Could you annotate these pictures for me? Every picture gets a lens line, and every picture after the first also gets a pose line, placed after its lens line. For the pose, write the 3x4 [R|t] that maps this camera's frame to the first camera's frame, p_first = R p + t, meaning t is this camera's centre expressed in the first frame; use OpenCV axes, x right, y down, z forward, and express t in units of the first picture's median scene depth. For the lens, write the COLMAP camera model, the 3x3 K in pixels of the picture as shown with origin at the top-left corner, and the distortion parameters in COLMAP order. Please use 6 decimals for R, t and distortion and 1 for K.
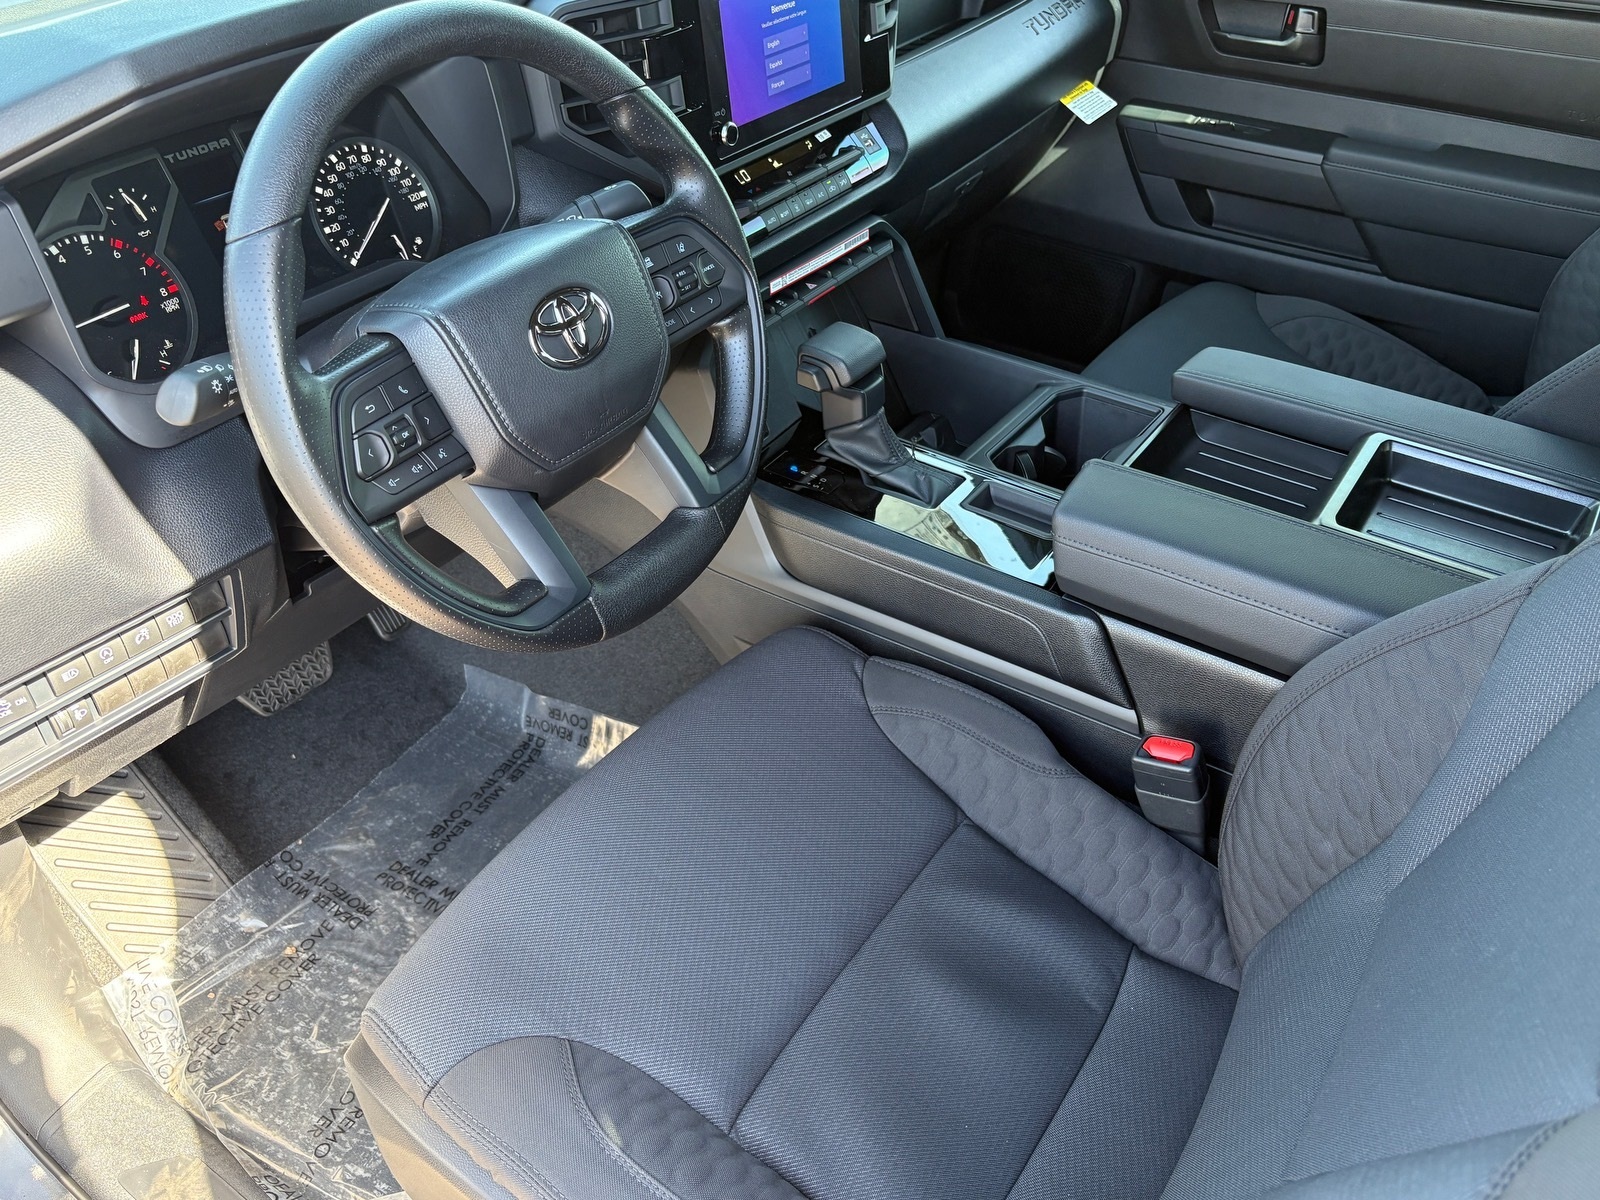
lens RADIAL K [[1275.1, 0, 800.6], [0, 1275.1, 608.0], [0, 0, 1]] dist [0.013771, -0.019622]
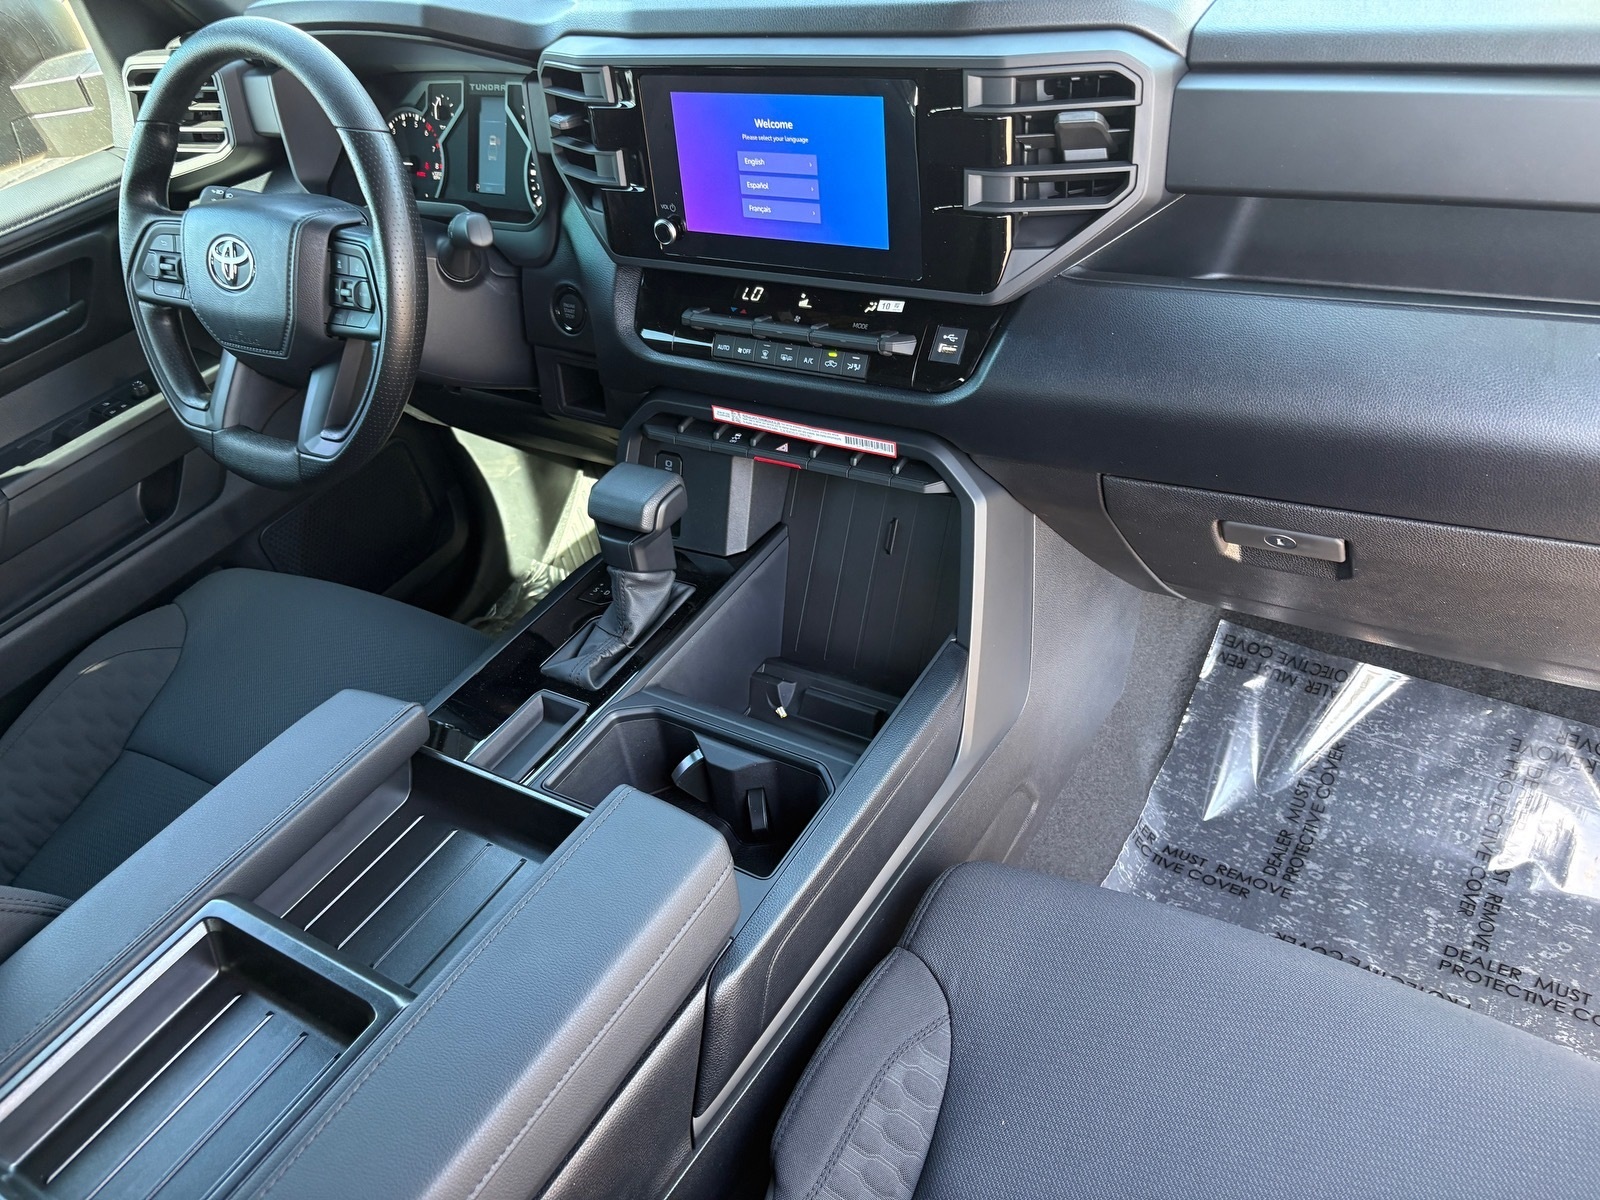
lens RADIAL K [[1206.4, 0, 790.9], [0, 1206.4, 627.7], [0, 0, 1]] dist [0.017696, -0.021157]
pose [[0.020692, 0.611881, -0.790679, 0.819630], [-0.483510, 0.698340, 0.527769, -0.683816], [0.875094, 0.371381, 0.310300, 0.925936]]
